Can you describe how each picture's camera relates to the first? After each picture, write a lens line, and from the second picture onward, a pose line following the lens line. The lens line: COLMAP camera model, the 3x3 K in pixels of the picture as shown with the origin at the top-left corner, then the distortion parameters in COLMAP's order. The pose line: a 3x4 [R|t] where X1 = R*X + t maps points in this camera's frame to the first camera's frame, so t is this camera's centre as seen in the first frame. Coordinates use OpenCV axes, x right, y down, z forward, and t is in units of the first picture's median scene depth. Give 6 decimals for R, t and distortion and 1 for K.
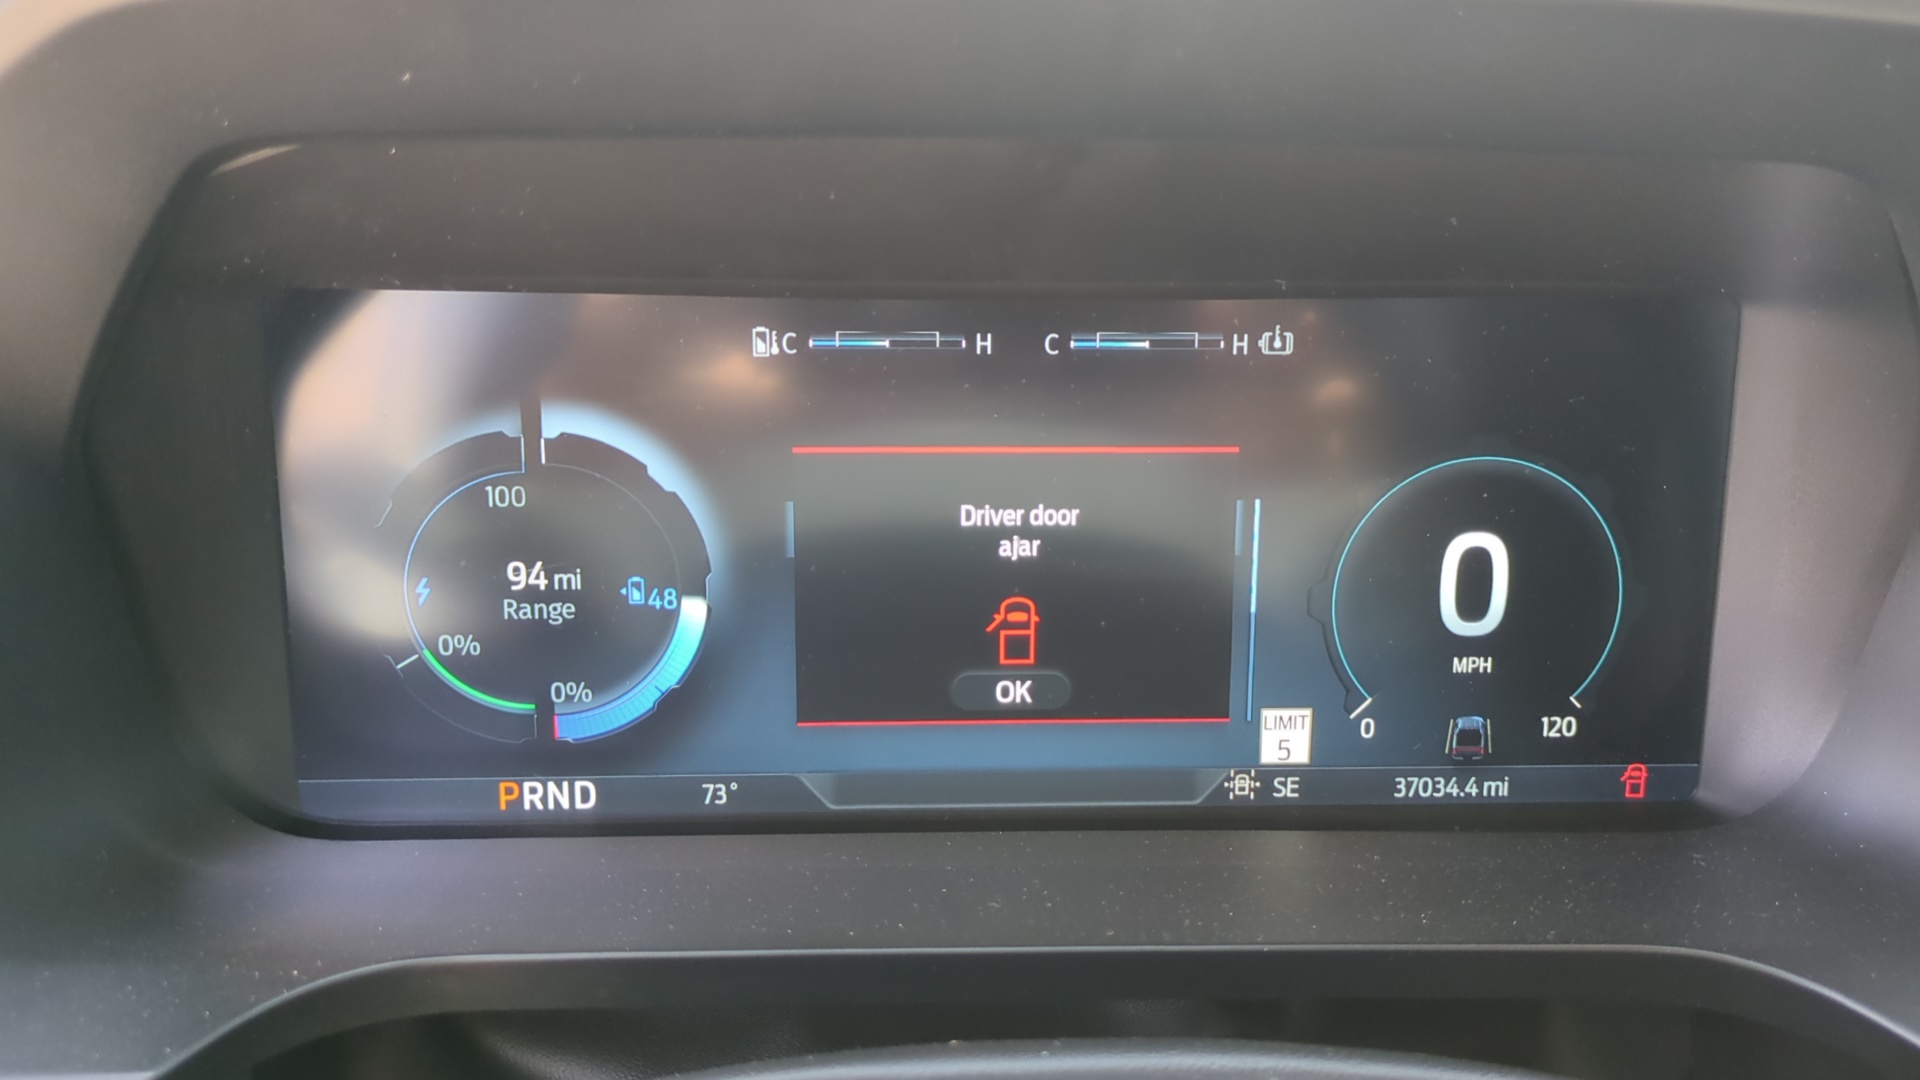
lens RADIAL K [[1646.5, 0, 969.4], [0, 1646.5, 544.2], [0, 0, 1]] dist [0.058804, -0.066549]
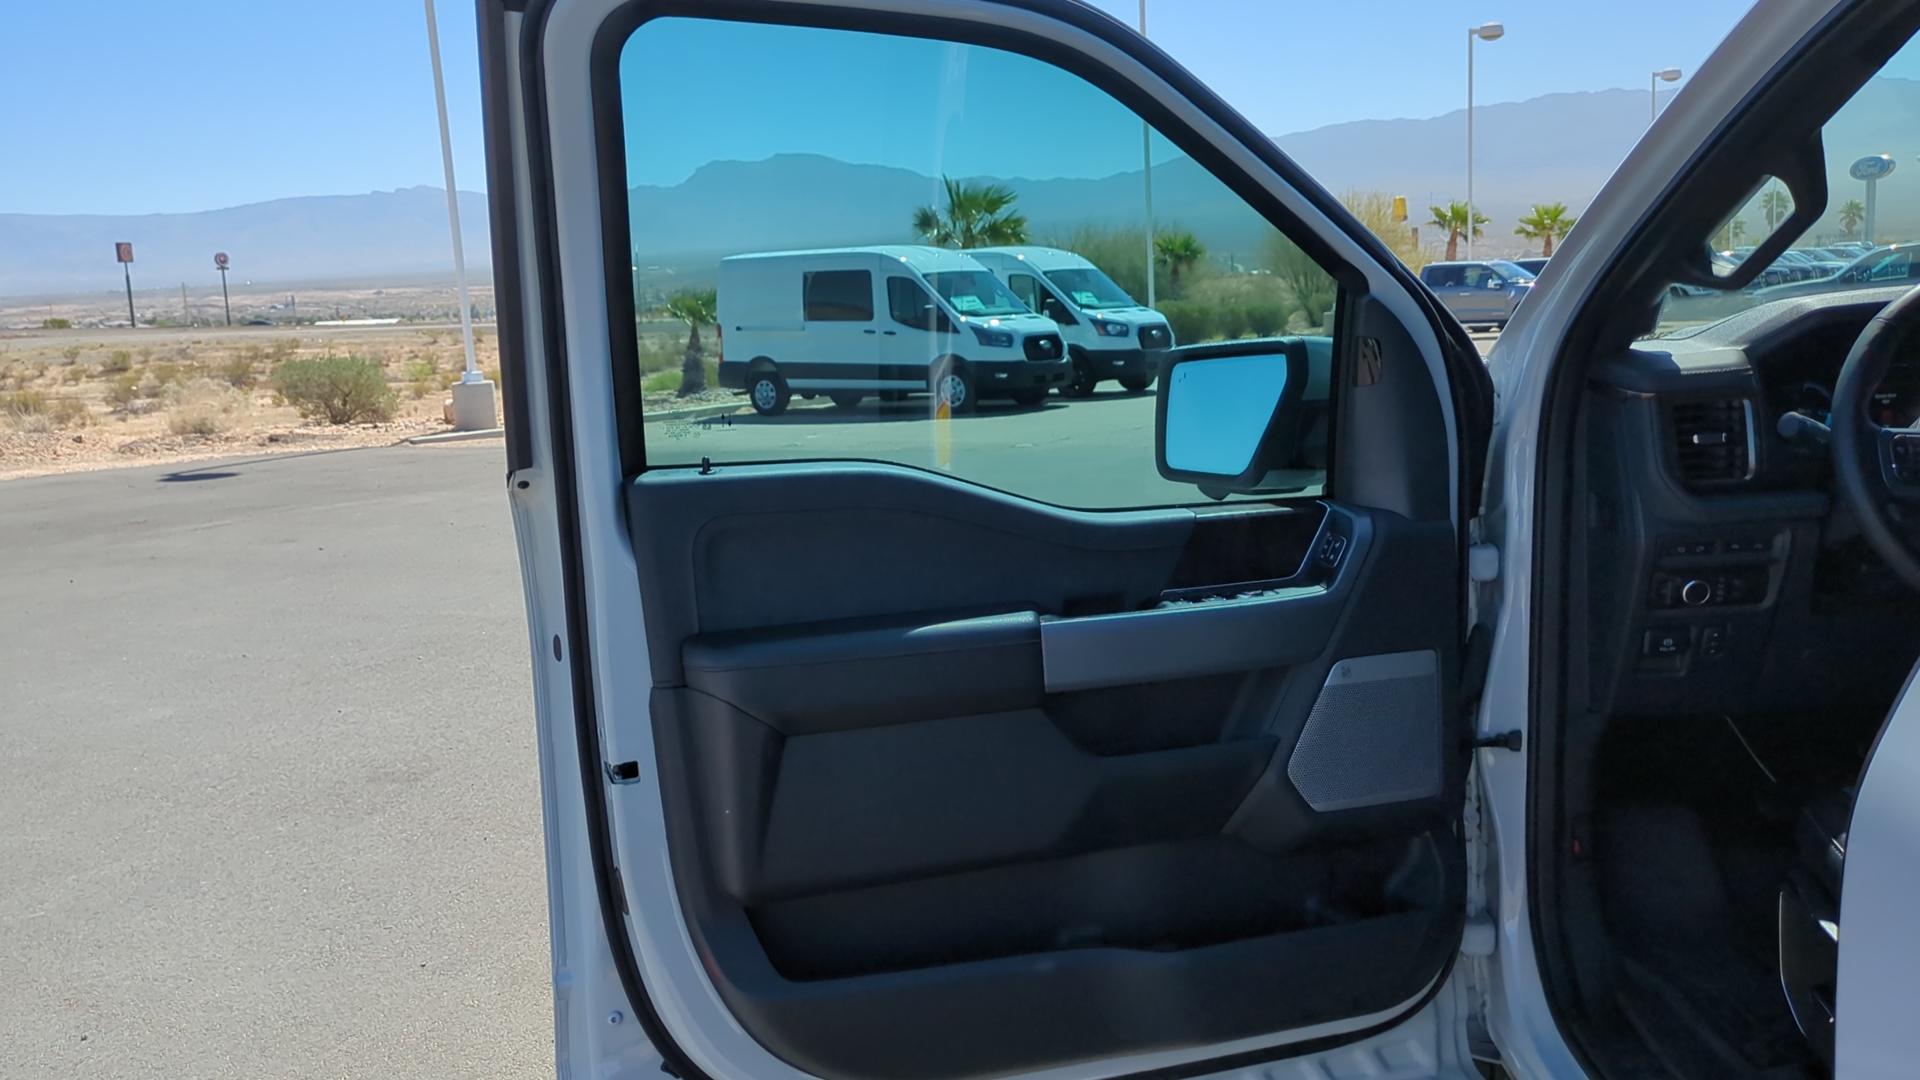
lens RADIAL K [[1646.5, 0, 978.6], [0, 1646.5, 545.9], [0, 0, 1]] dist [0.058804, -0.066549]
pose [[0.992908, -0.063380, -0.100582, -2.588588], [0.048447, 0.988316, -0.144515, 1.199941], [0.108566, 0.138617, 0.984377, -5.068280]]
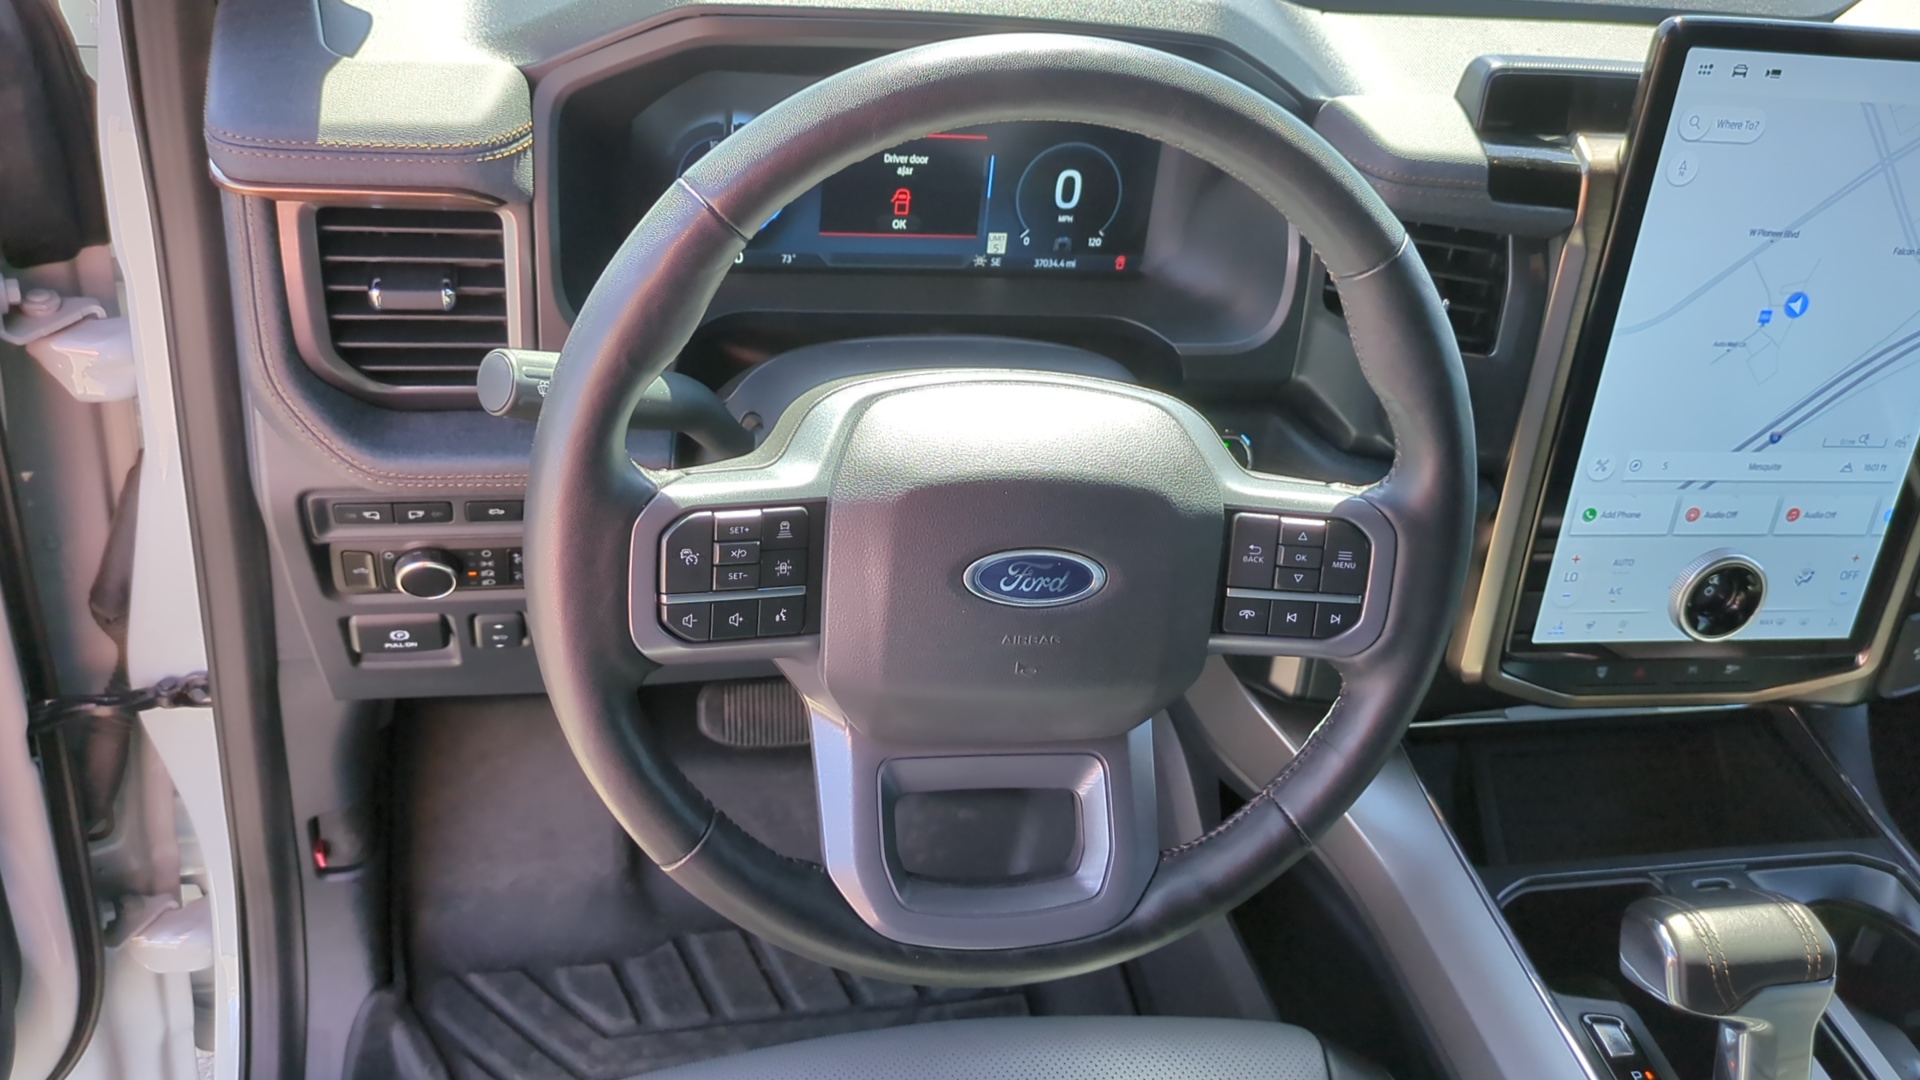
lens RADIAL K [[1646.5, 0, 972.2], [0, 1646.5, 528.1], [0, 0, 1]] dist [0.058804, -0.066549]
pose [[0.980912, -0.001675, 0.194443, -0.382040], [-0.062899, 0.943469, 0.325438, -0.326738], [-0.183996, -0.331457, 0.925355, -1.681336]]
